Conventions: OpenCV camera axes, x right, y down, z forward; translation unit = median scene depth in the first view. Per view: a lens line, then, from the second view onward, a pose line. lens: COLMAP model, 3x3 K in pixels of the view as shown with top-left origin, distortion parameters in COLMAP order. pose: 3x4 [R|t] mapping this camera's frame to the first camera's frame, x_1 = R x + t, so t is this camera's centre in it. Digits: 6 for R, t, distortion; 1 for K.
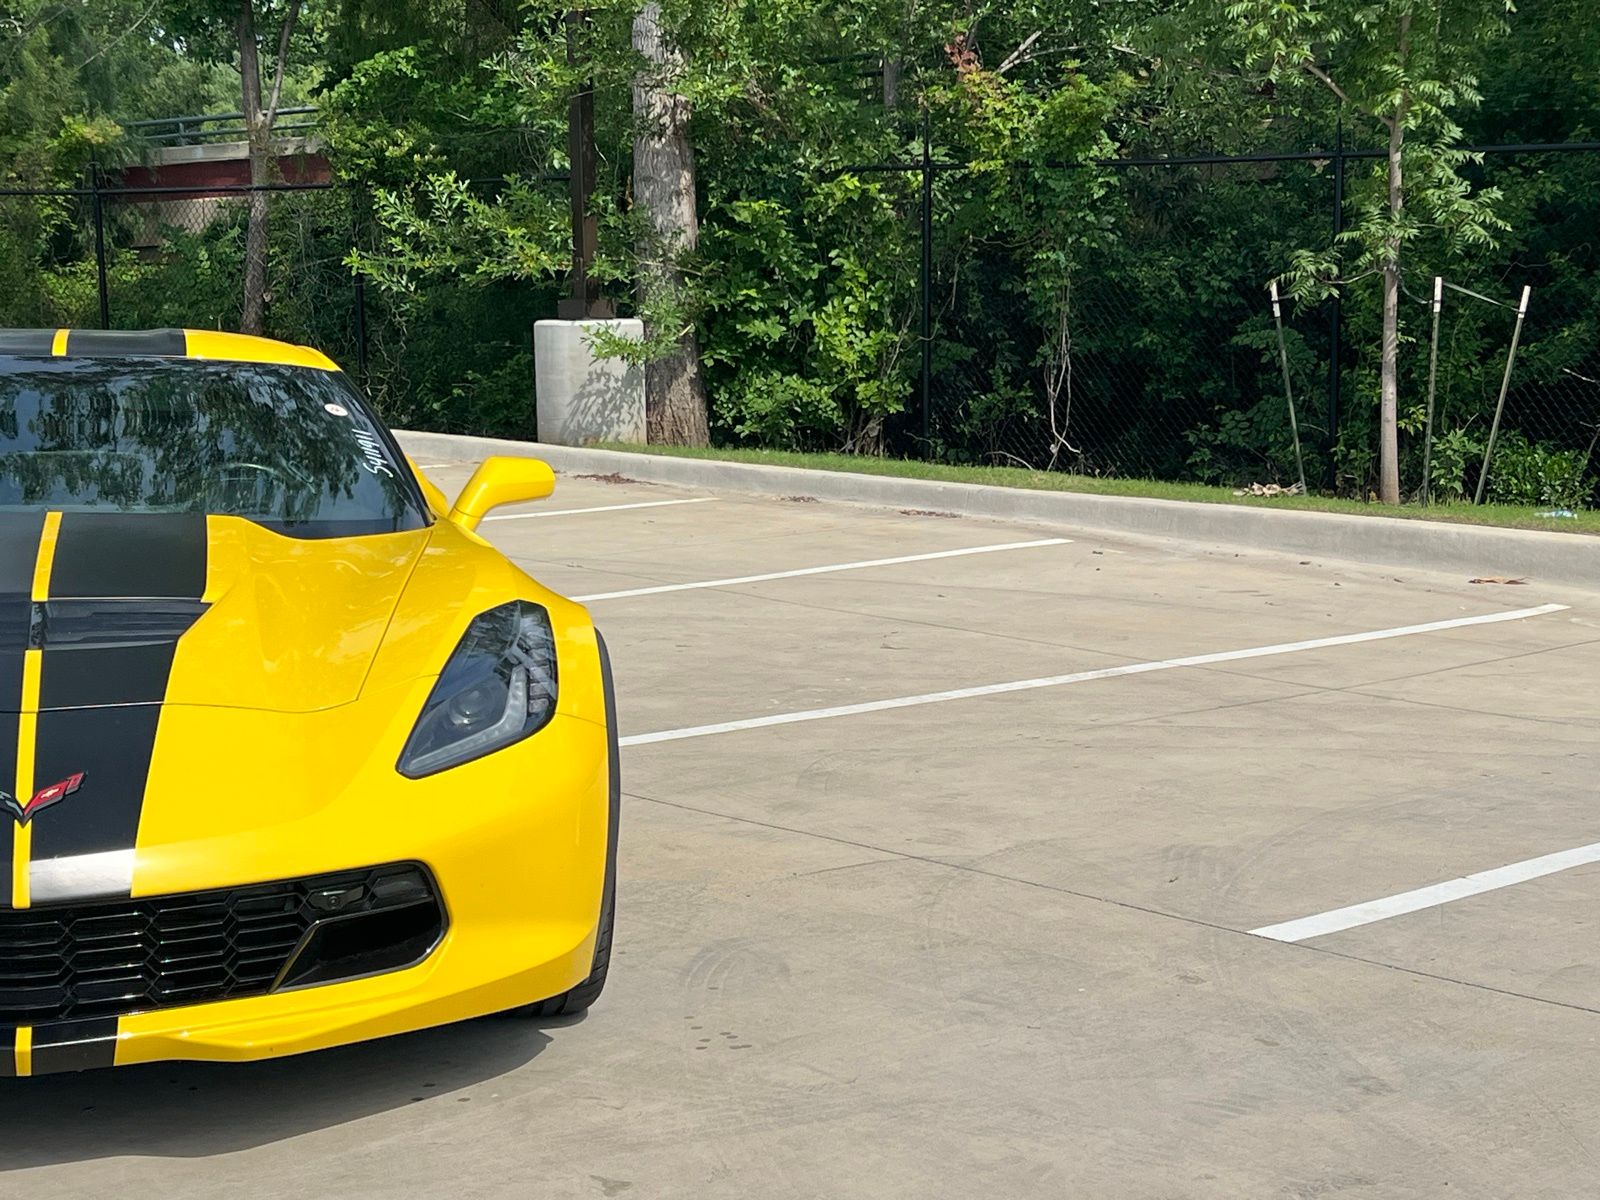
lens RADIAL K [[2565.7, 0, 827.5], [0, 2565.7, 604.8], [0, 0, 1]] dist [0.263029, -0.933719]
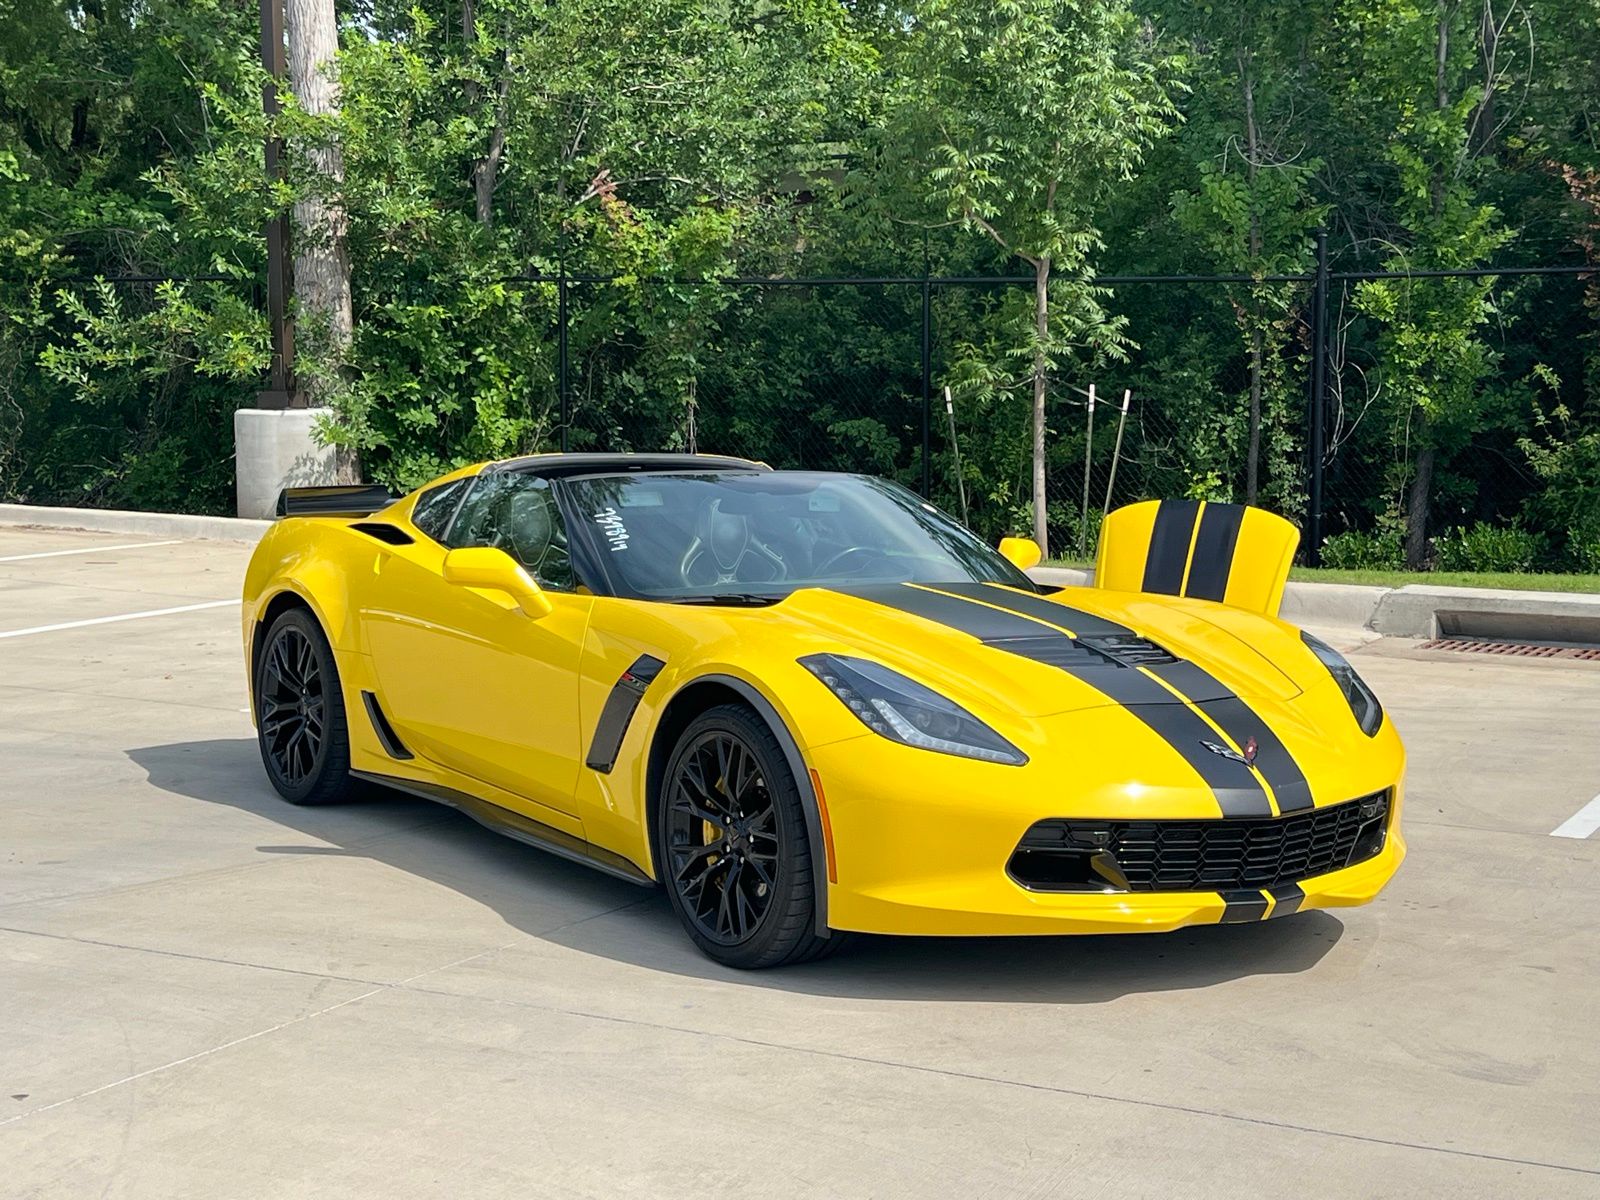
lens RADIAL K [[2442.0, 0, 797.3], [0, 2442.0, 607.1], [0, 0, 1]] dist [0.257056, -1.025892]
pose [[0.945482, -0.026533, 0.324592, -0.235525], [0.033507, 0.999312, -0.015916, -0.000376], [-0.323946, 0.025925, 0.945720, -0.082816]]
